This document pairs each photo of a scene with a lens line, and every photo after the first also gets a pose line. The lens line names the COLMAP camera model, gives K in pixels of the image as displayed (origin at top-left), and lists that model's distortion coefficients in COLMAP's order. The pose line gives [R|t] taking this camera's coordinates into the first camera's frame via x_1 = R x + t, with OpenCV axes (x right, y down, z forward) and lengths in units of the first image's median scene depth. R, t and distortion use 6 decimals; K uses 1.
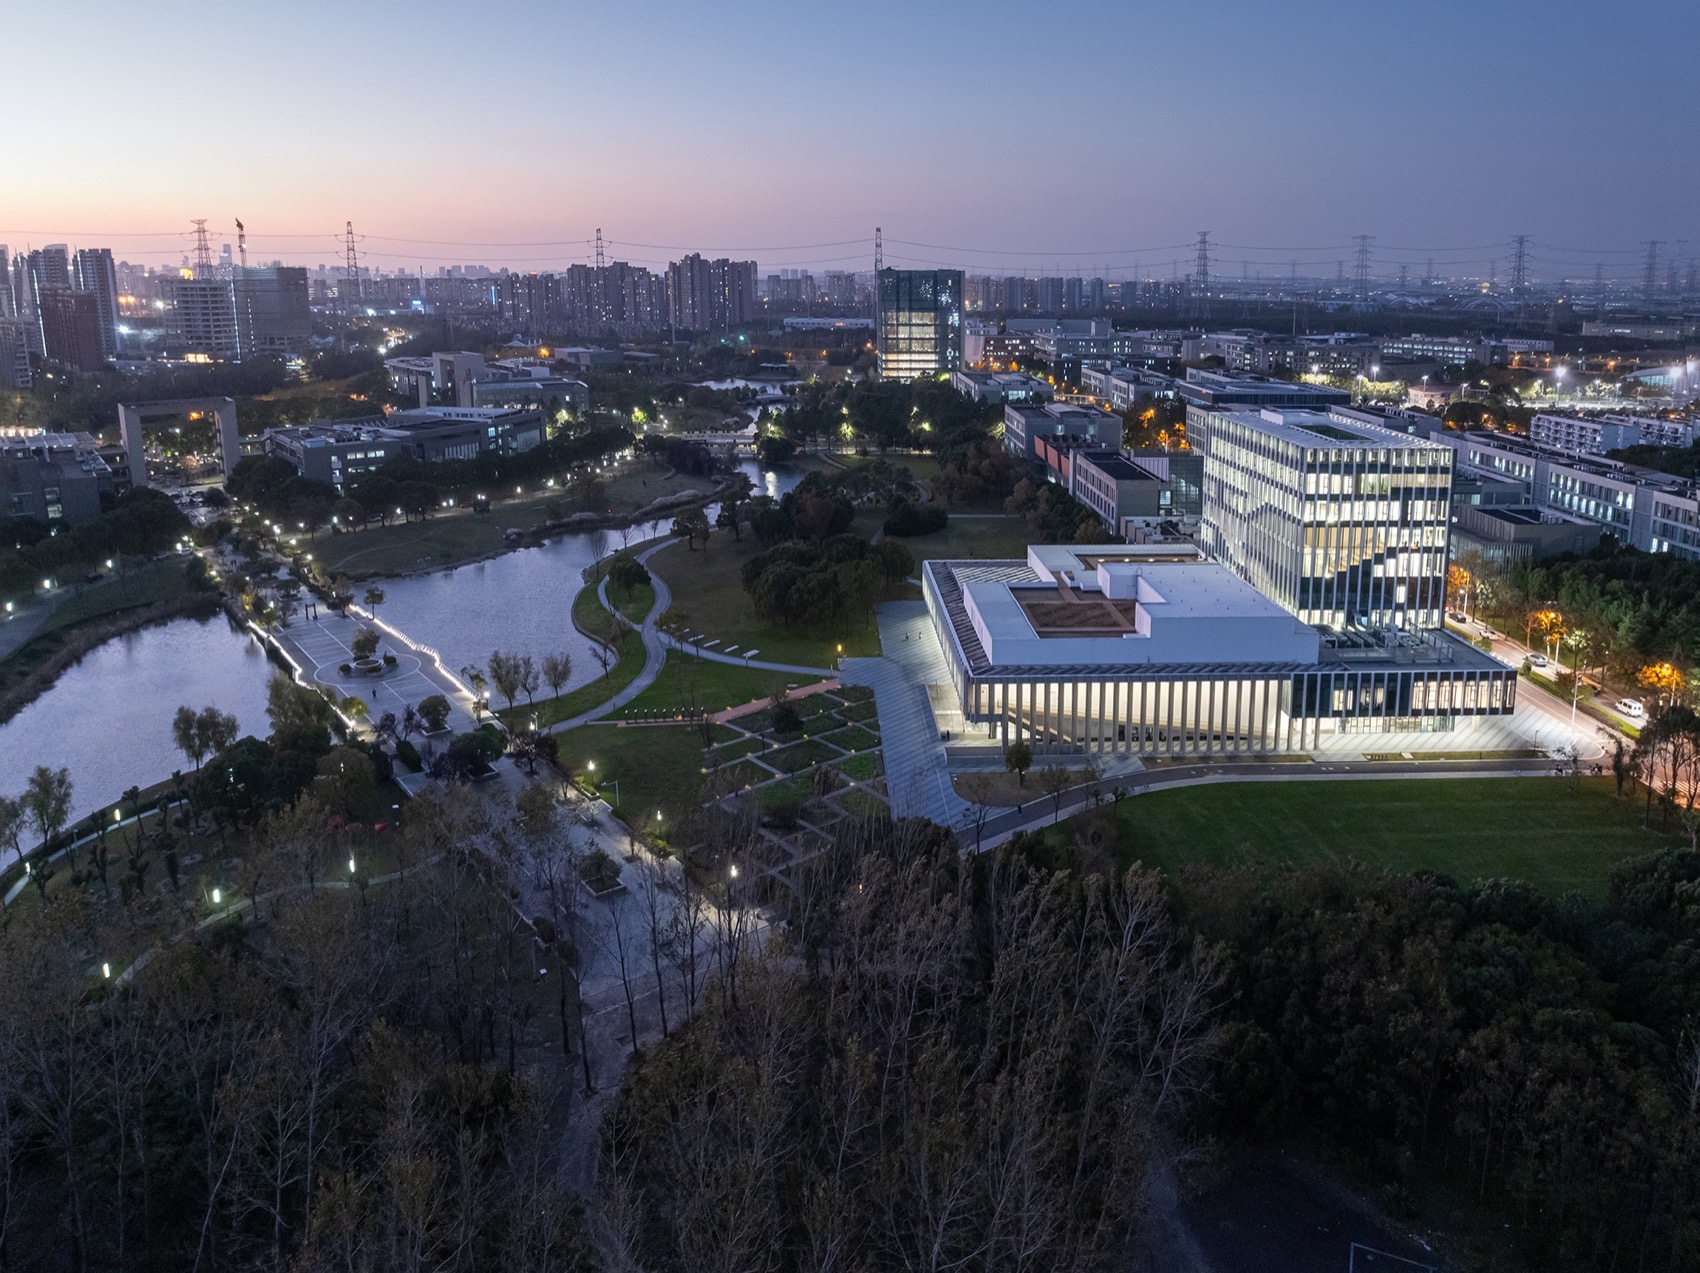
lens RADIAL K [[1335.7, 0, 849.3], [0, 1335.7, 525.9], [0, 0, 1]] dist [-0.010608, -0.002975]
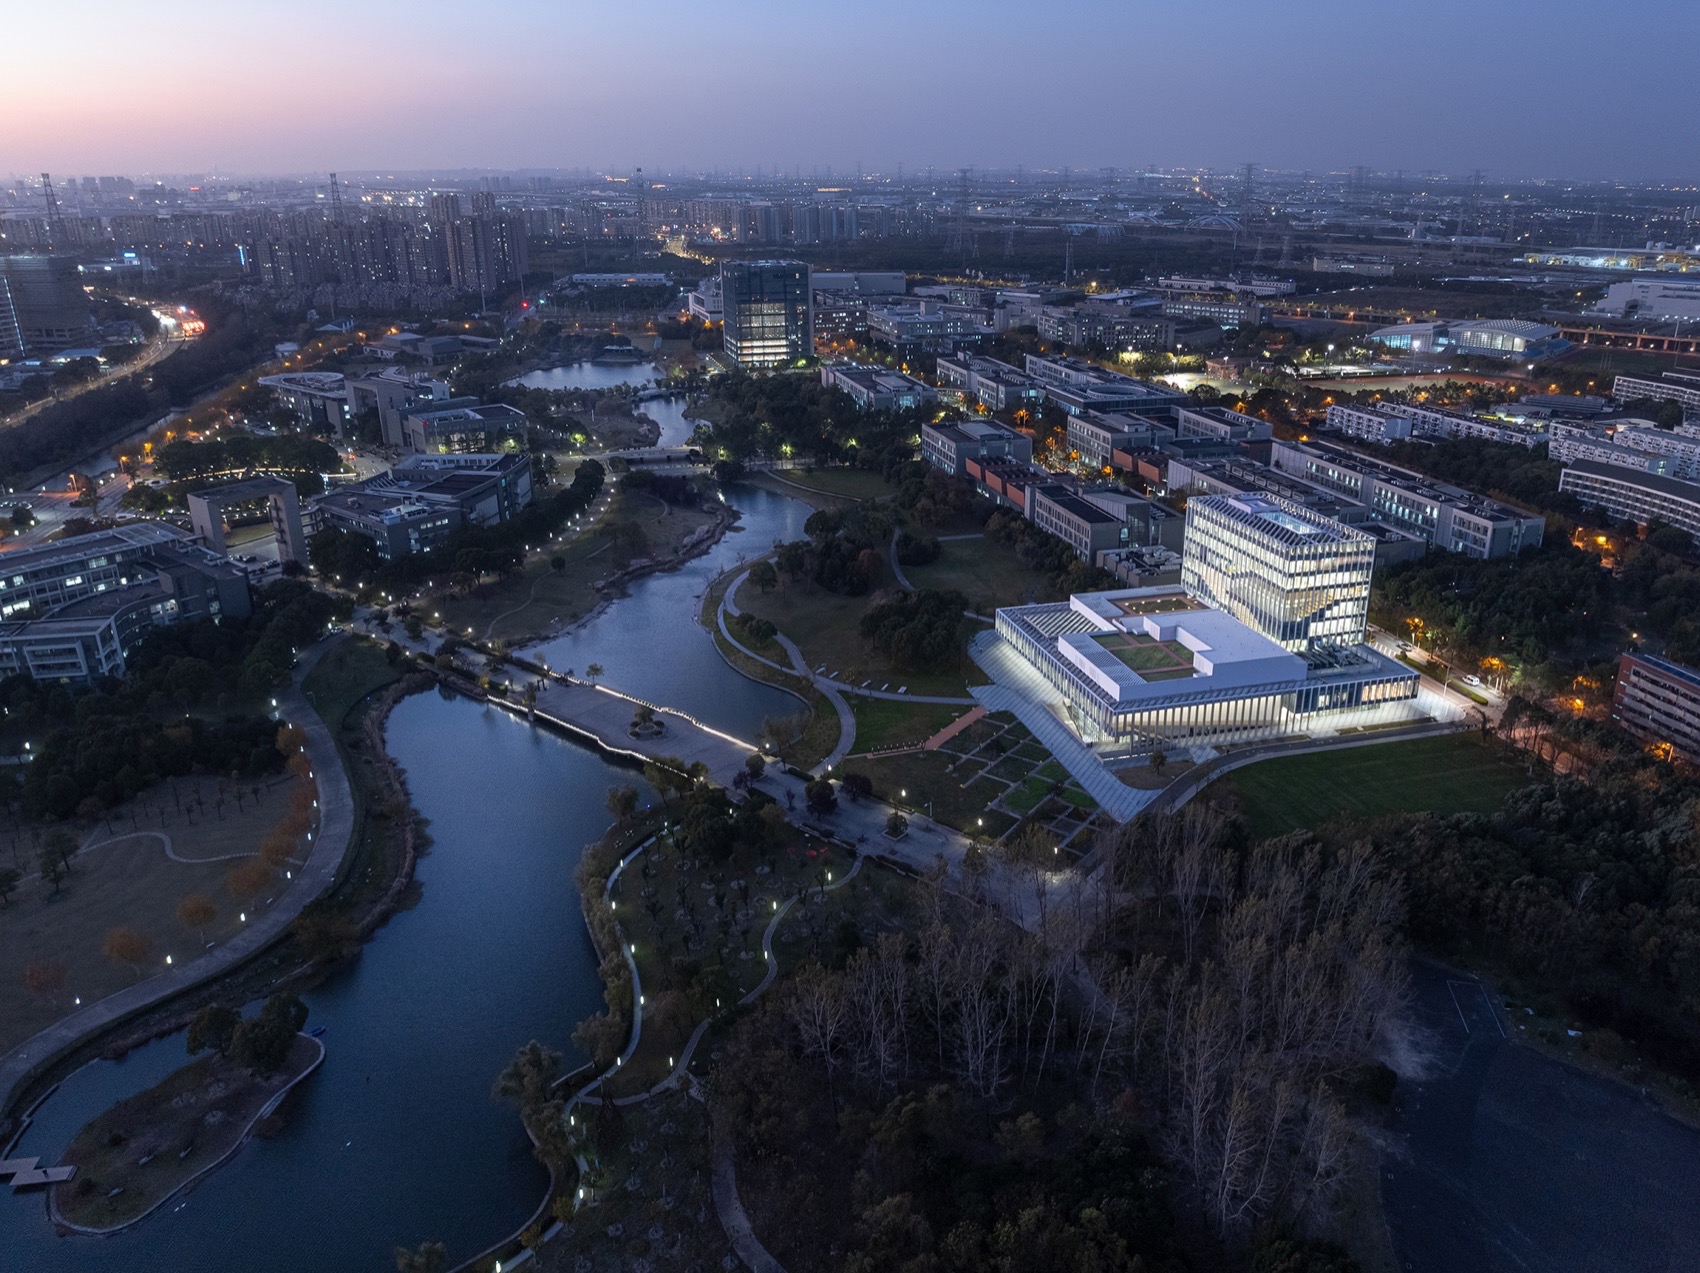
lens RADIAL K [[1229.7, 0, 850.0], [0, 1229.7, 636.5], [0, 0, 1]] dist [-0.006763, -0.004428]
pose [[0.985650, -0.098610, 0.137001, -0.393707], [0.079103, 0.986818, 0.141182, -0.200162], [-0.149117, -0.128319, 0.980458, -0.392881]]
